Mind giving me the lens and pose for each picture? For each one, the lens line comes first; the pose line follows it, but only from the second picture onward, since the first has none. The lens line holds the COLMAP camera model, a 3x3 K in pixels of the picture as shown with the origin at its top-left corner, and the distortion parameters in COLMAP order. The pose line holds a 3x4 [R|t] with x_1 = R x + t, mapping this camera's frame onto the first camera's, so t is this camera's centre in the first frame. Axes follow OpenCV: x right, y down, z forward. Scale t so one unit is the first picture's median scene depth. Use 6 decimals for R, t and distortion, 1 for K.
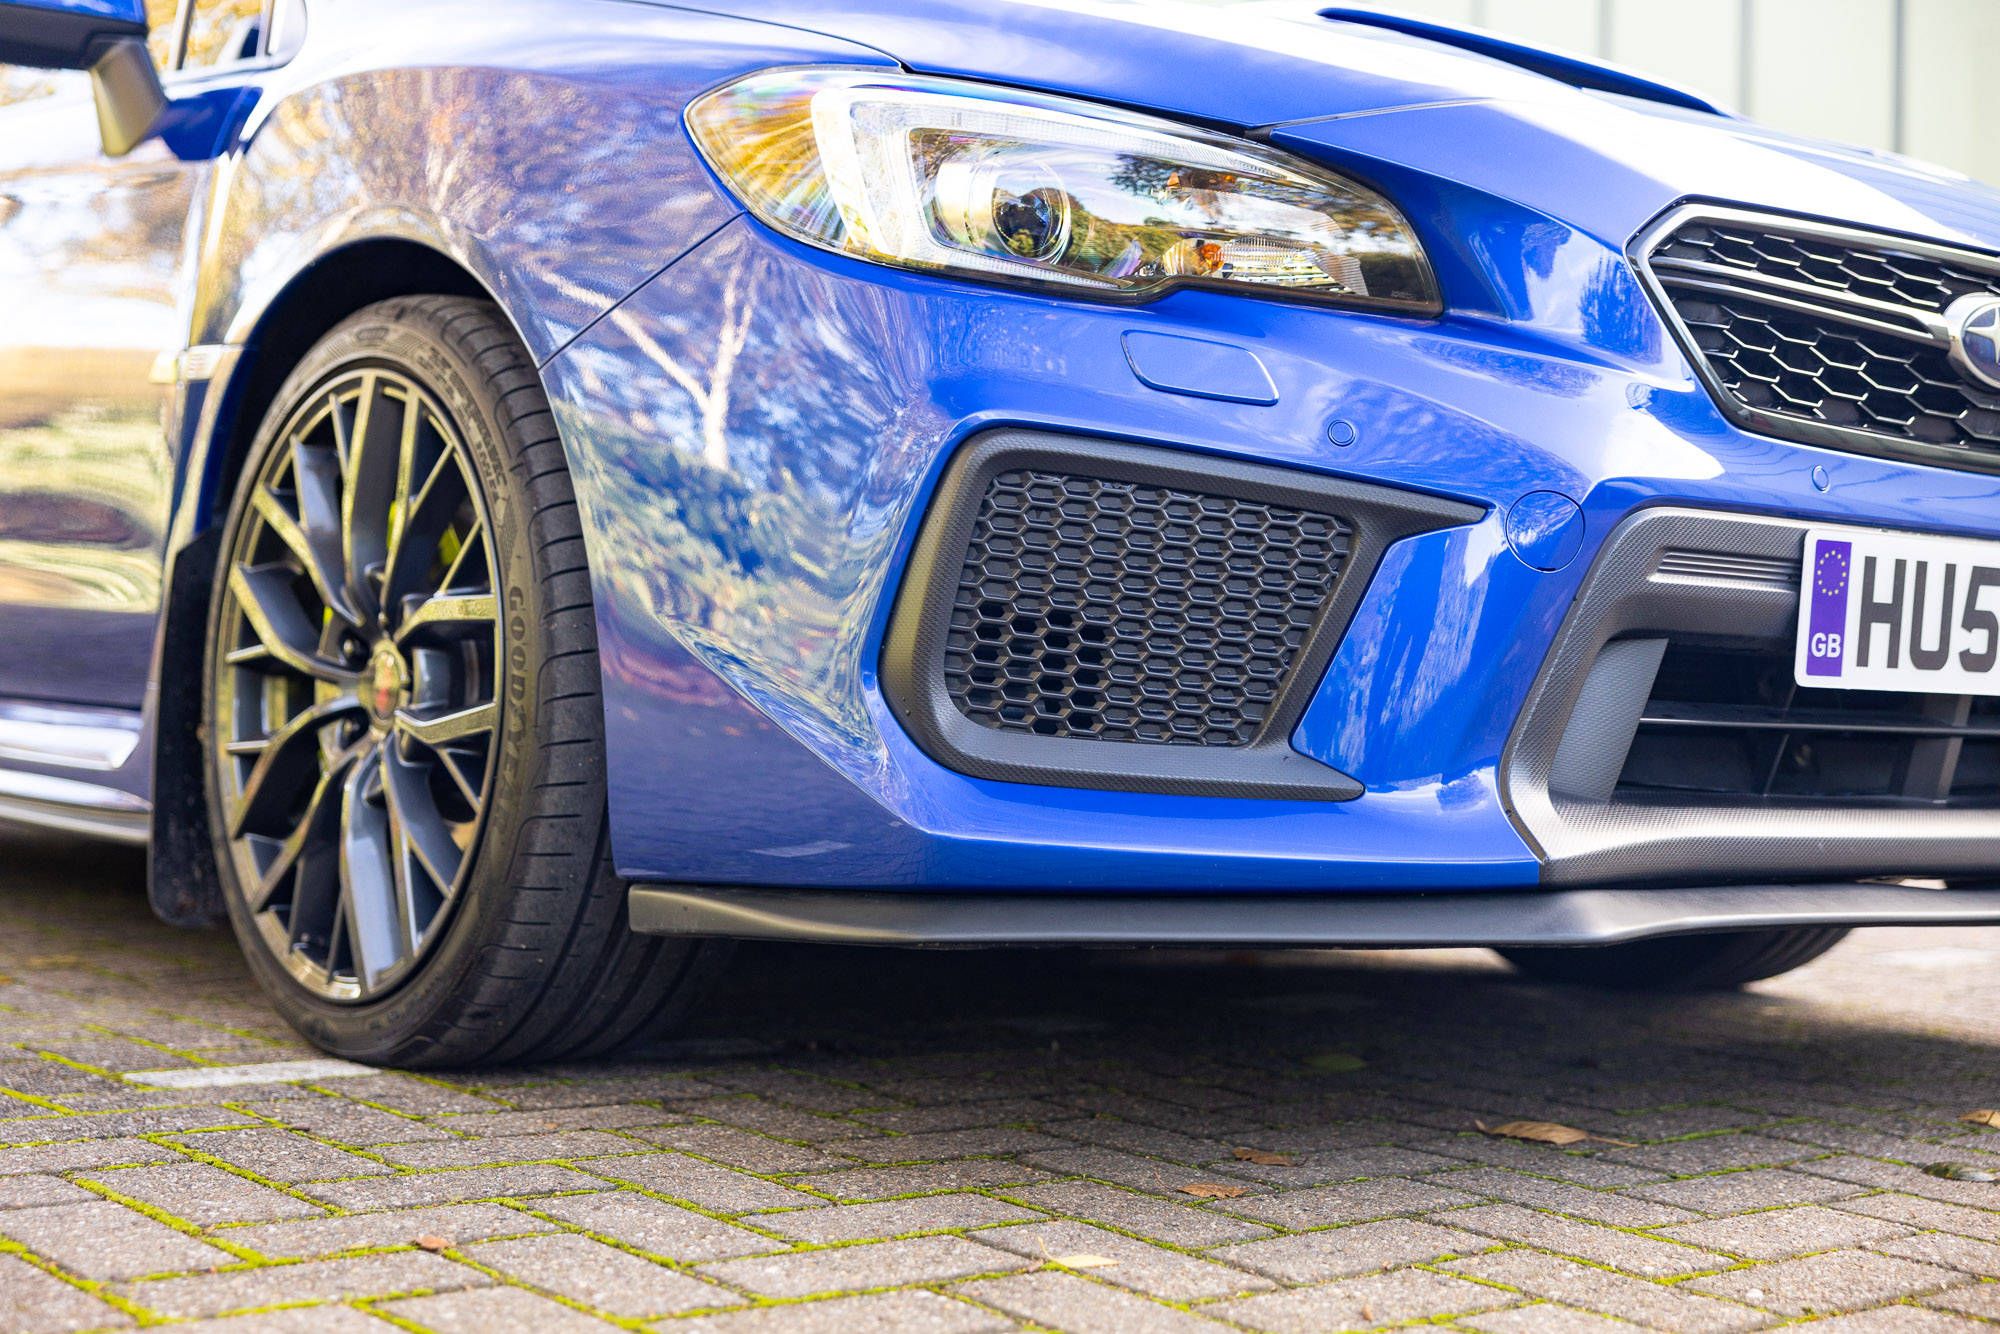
lens RADIAL K [[2773.5, 0, 1000.0], [0, 2773.5, 667.0], [0, 0, 1]] dist [0.020033, 0.054558]
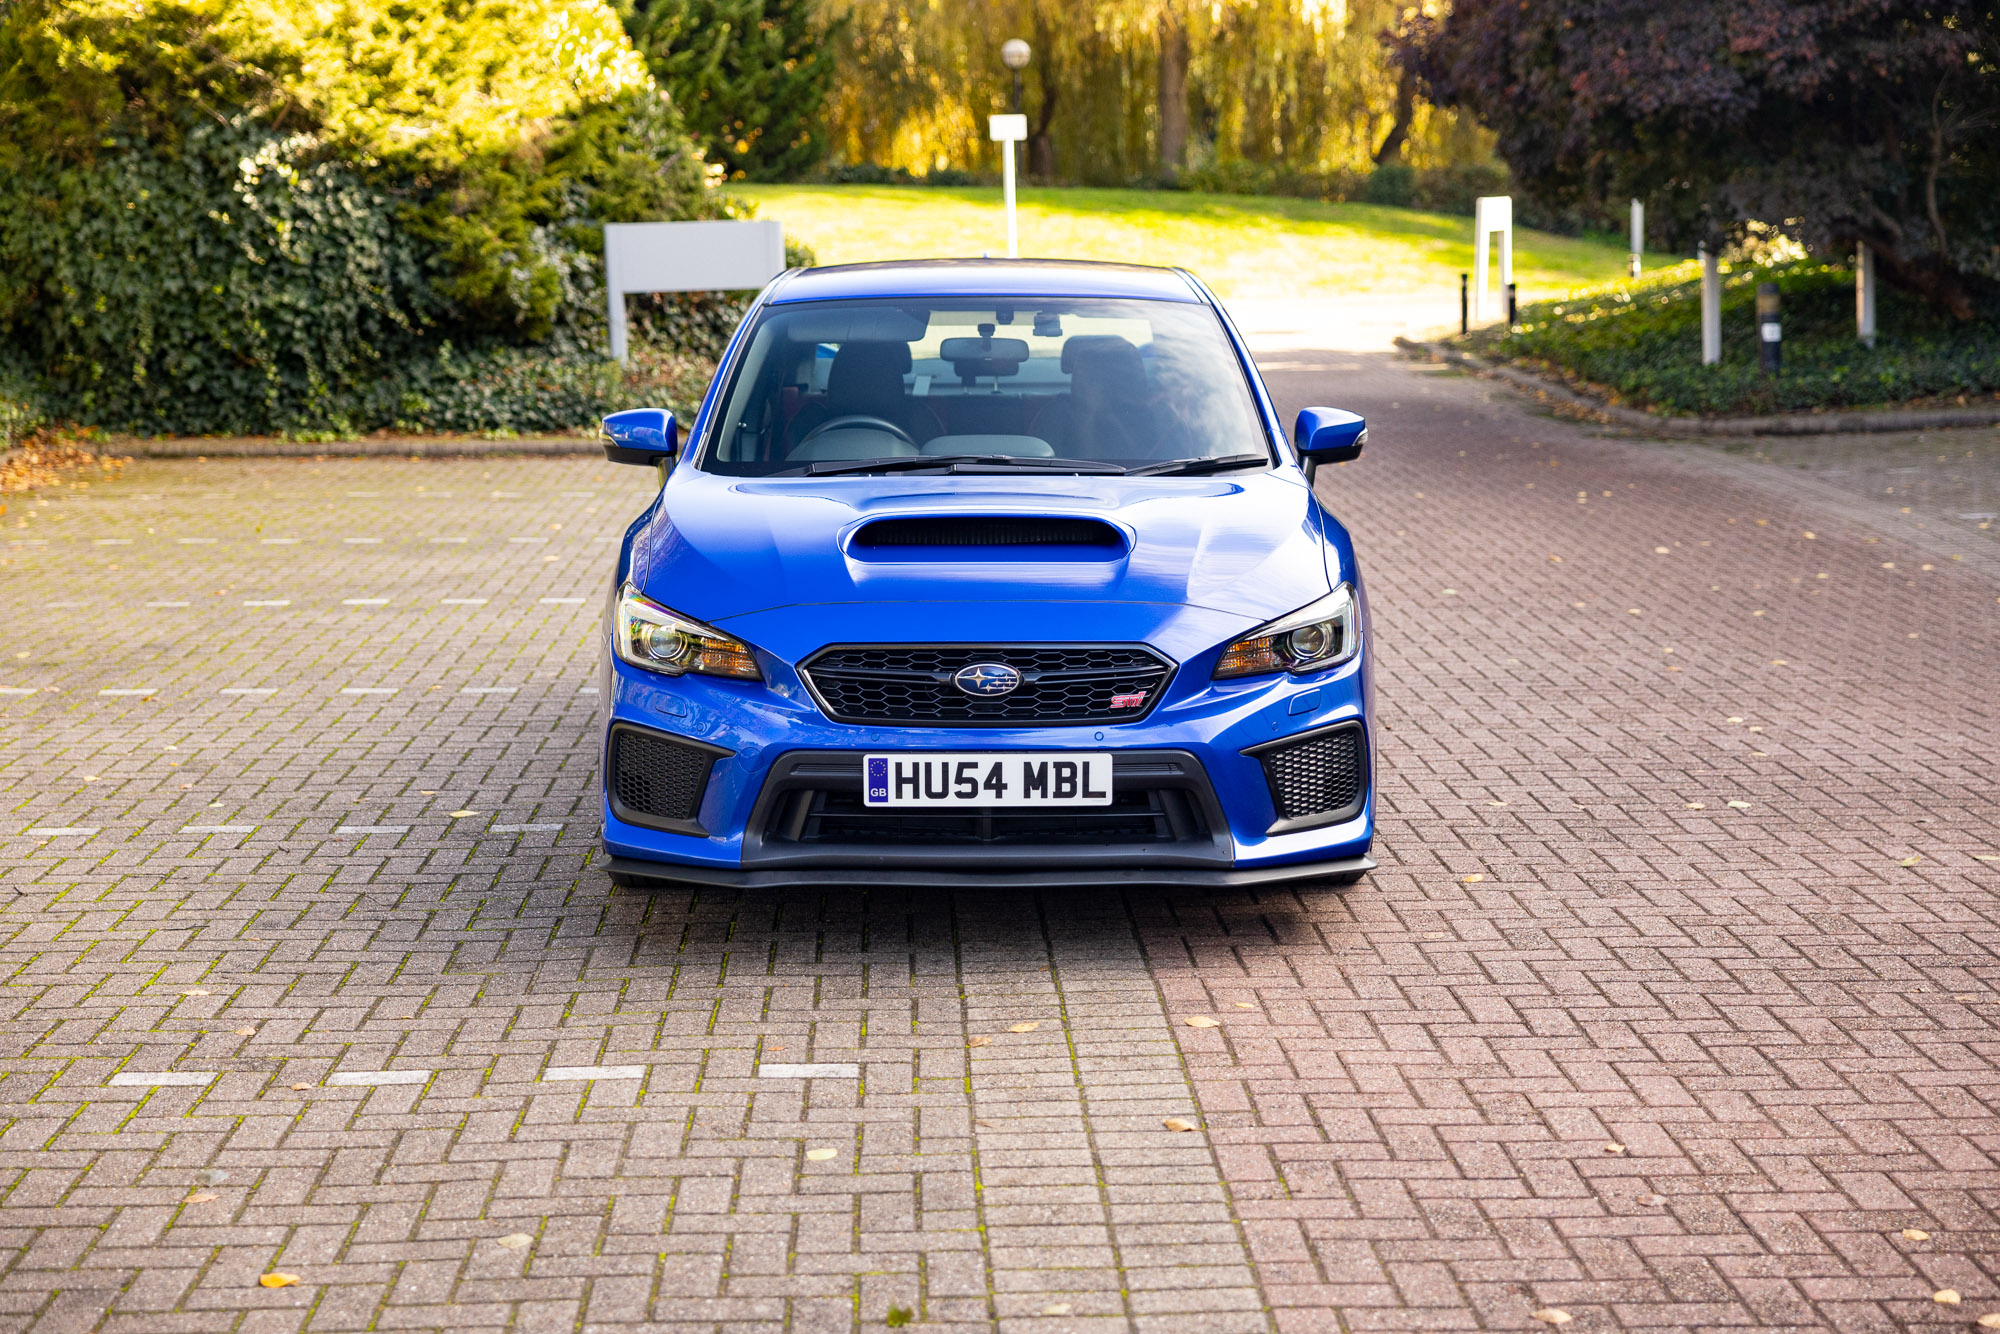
lens RADIAL K [[3176.1, 0, 987.5], [0, 3176.1, 689.0], [0, 0, 1]] dist [0.038545, -0.047556]
pose [[0.782453, 0.051305, -0.620592, 2.482337], [0.032207, 0.991932, 0.122611, -0.528772], [0.621876, -0.115925, 0.774488, -1.548225]]
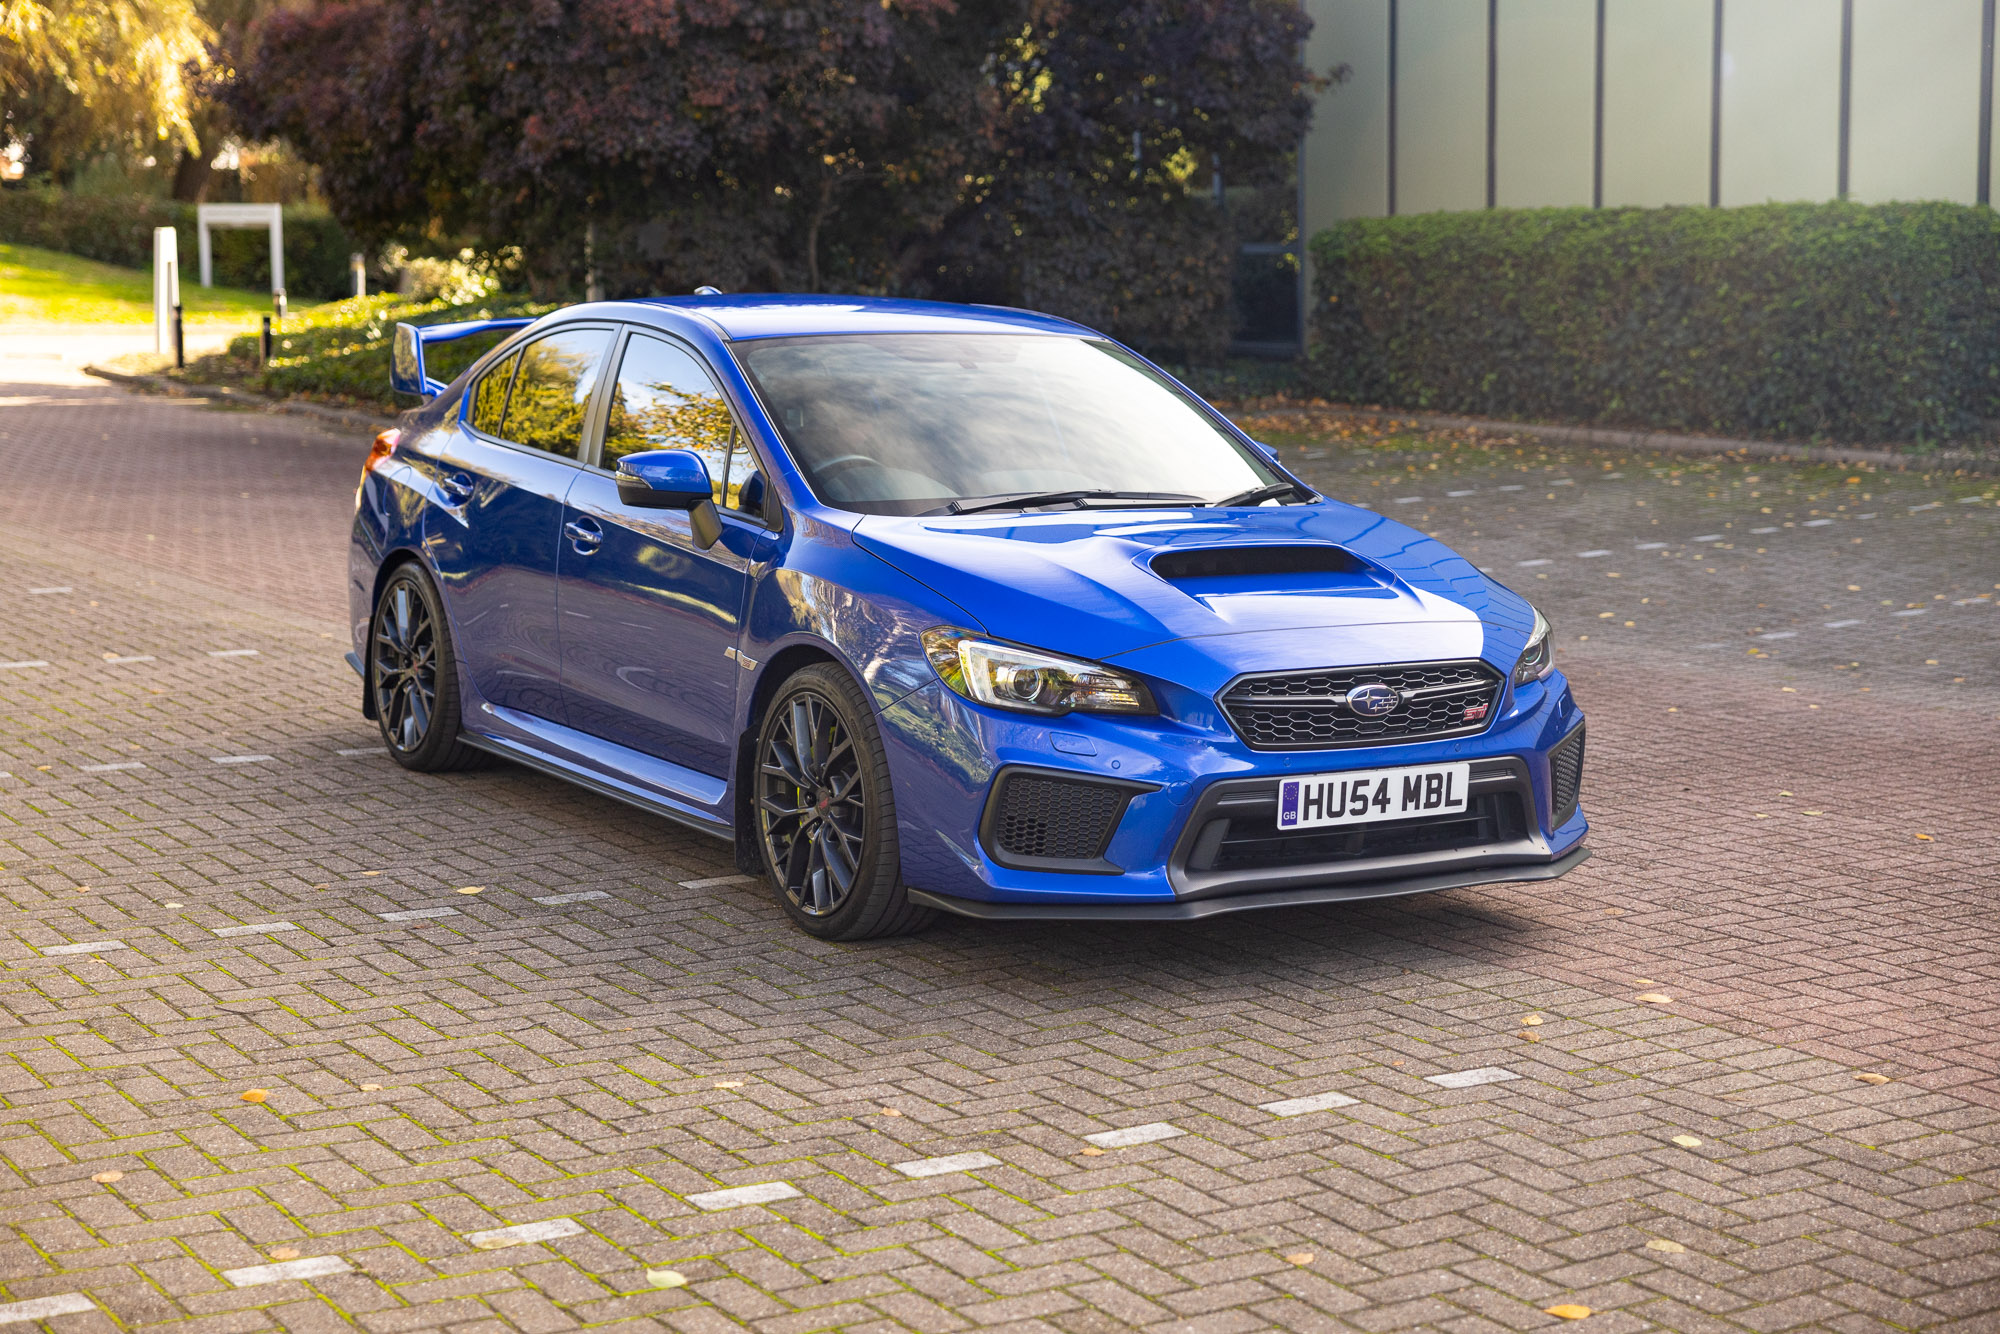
lens RADIAL K [[3171.8, 0, 1000.0], [0, 3171.8, 667.0], [0, 0, 1]] dist [0.002842, 0.049431]
pose [[0.990675, -0.008071, -0.136004, 0.454246], [0.024508, 0.992517, 0.119623, -0.593946], [0.134021, -0.121841, 0.983460, -2.456358]]
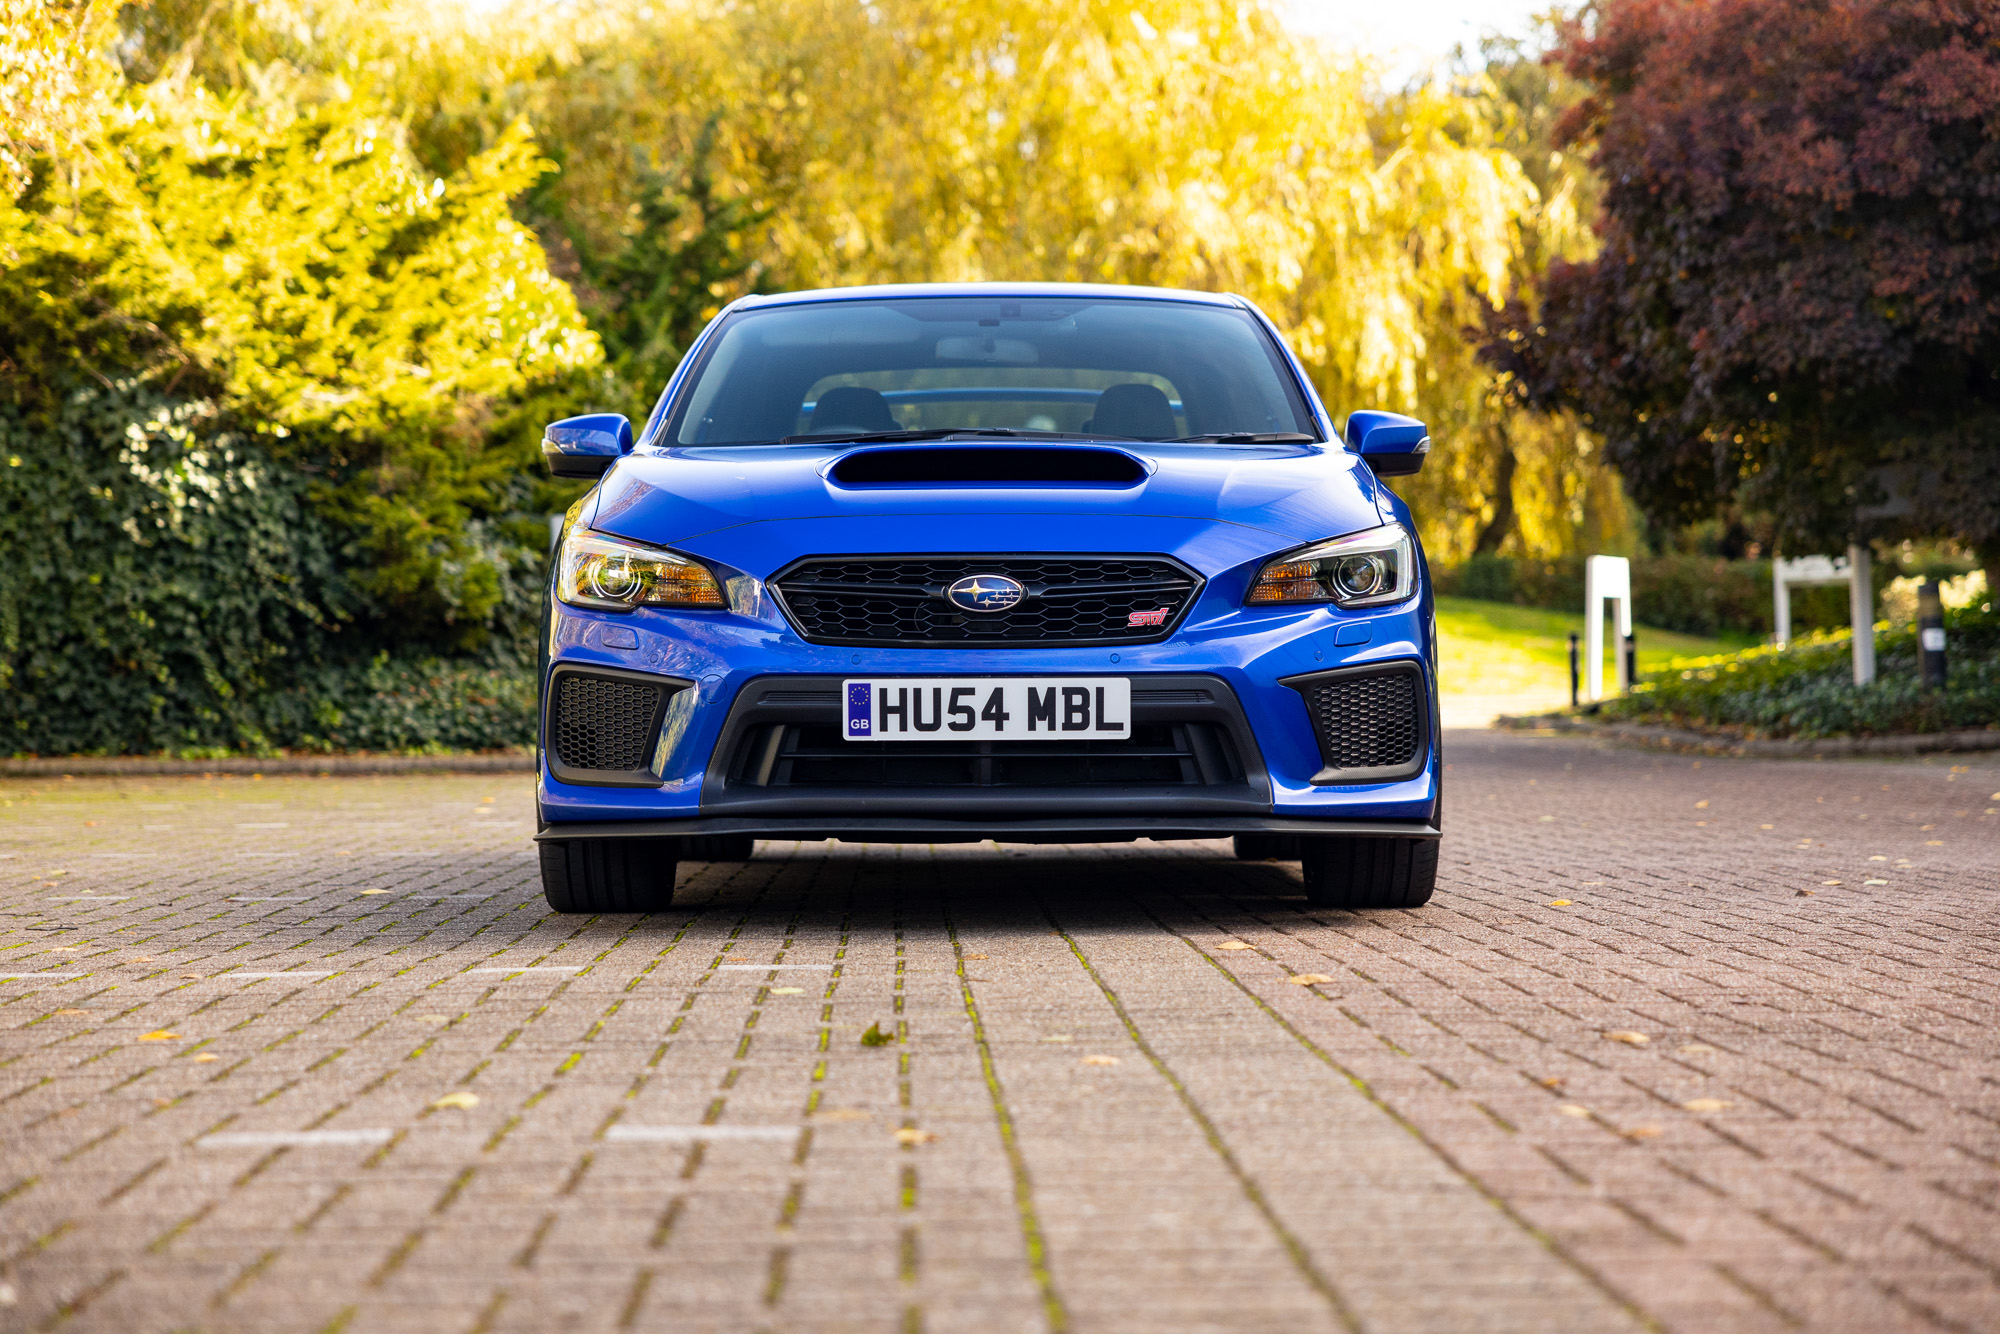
lens RADIAL K [[3868.4, 0, 1000.0], [0, 3868.4, 667.0], [0, 0, 1]] dist [0.035483, -0.160191]
pose [[0.780348, -0.050601, -0.623295, 2.618594], [0.035142, 0.998694, -0.037081, 0.076373], [0.624357, 0.007032, 0.781107, -1.712182]]
